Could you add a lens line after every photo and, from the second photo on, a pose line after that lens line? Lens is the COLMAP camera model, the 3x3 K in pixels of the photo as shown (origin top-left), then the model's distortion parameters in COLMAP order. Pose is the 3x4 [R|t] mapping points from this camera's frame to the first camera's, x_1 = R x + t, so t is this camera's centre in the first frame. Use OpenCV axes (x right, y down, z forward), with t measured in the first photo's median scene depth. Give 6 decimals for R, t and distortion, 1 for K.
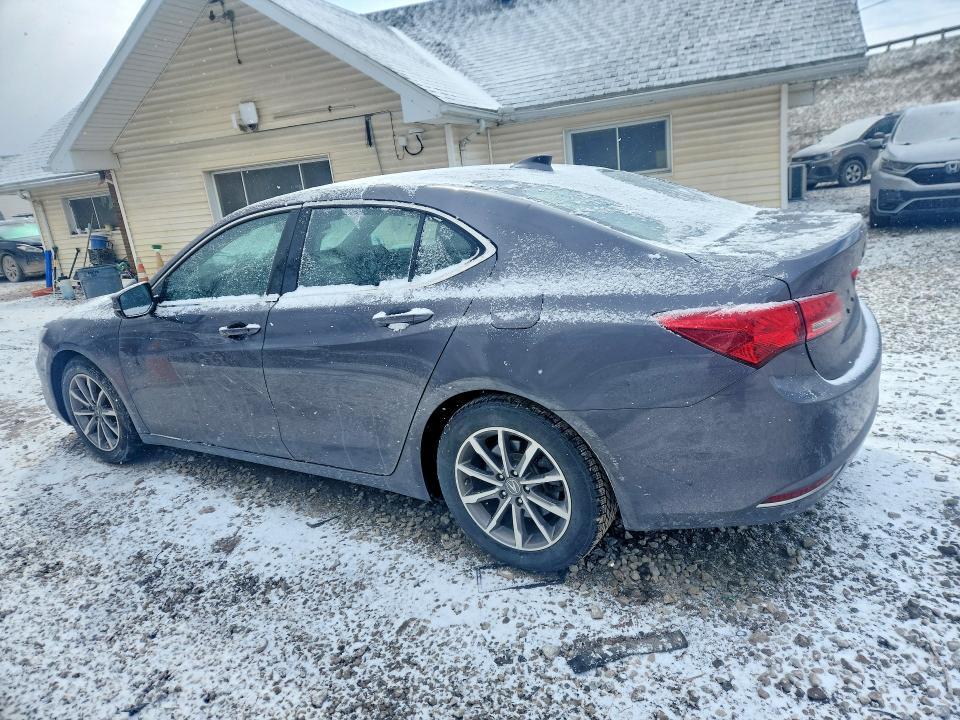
lens RADIAL K [[636.9, 0, 490.3], [0, 636.9, 359.6], [0, 0, 1]] dist [0.000919, -0.002058]
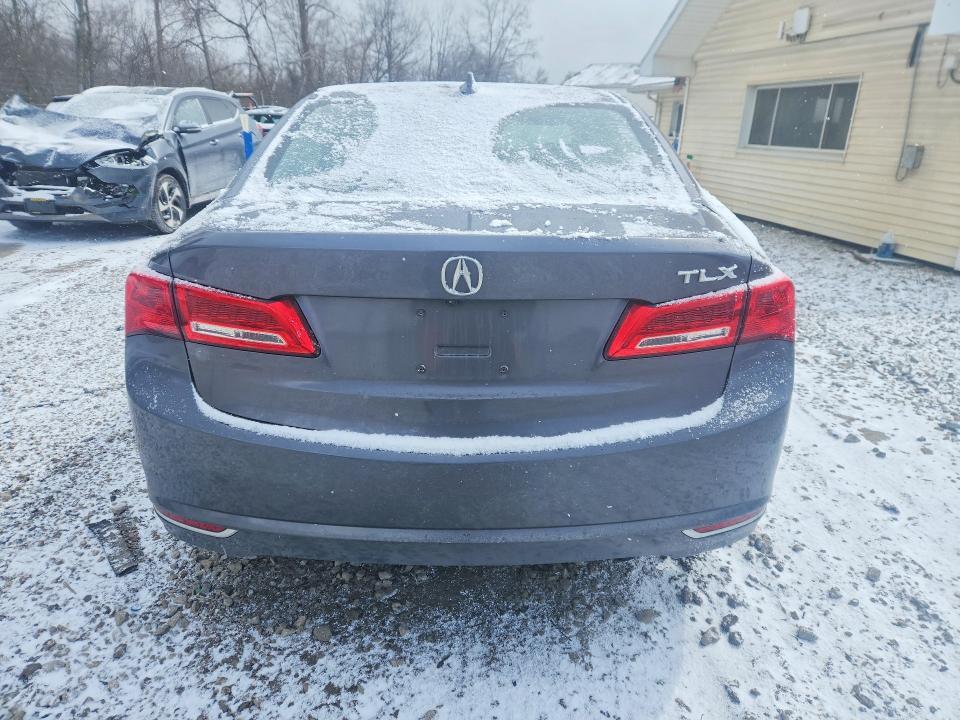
lens RADIAL K [[636.9, 0, 490.3], [0, 636.9, 359.6], [0, 0, 1]] dist [0.000919, -0.002058]
pose [[0.539521, 0.398224, -0.741846, 0.245133], [-0.308199, 0.913337, 0.266138, -0.061355], [0.783537, 0.085049, 0.615496, 0.161472]]
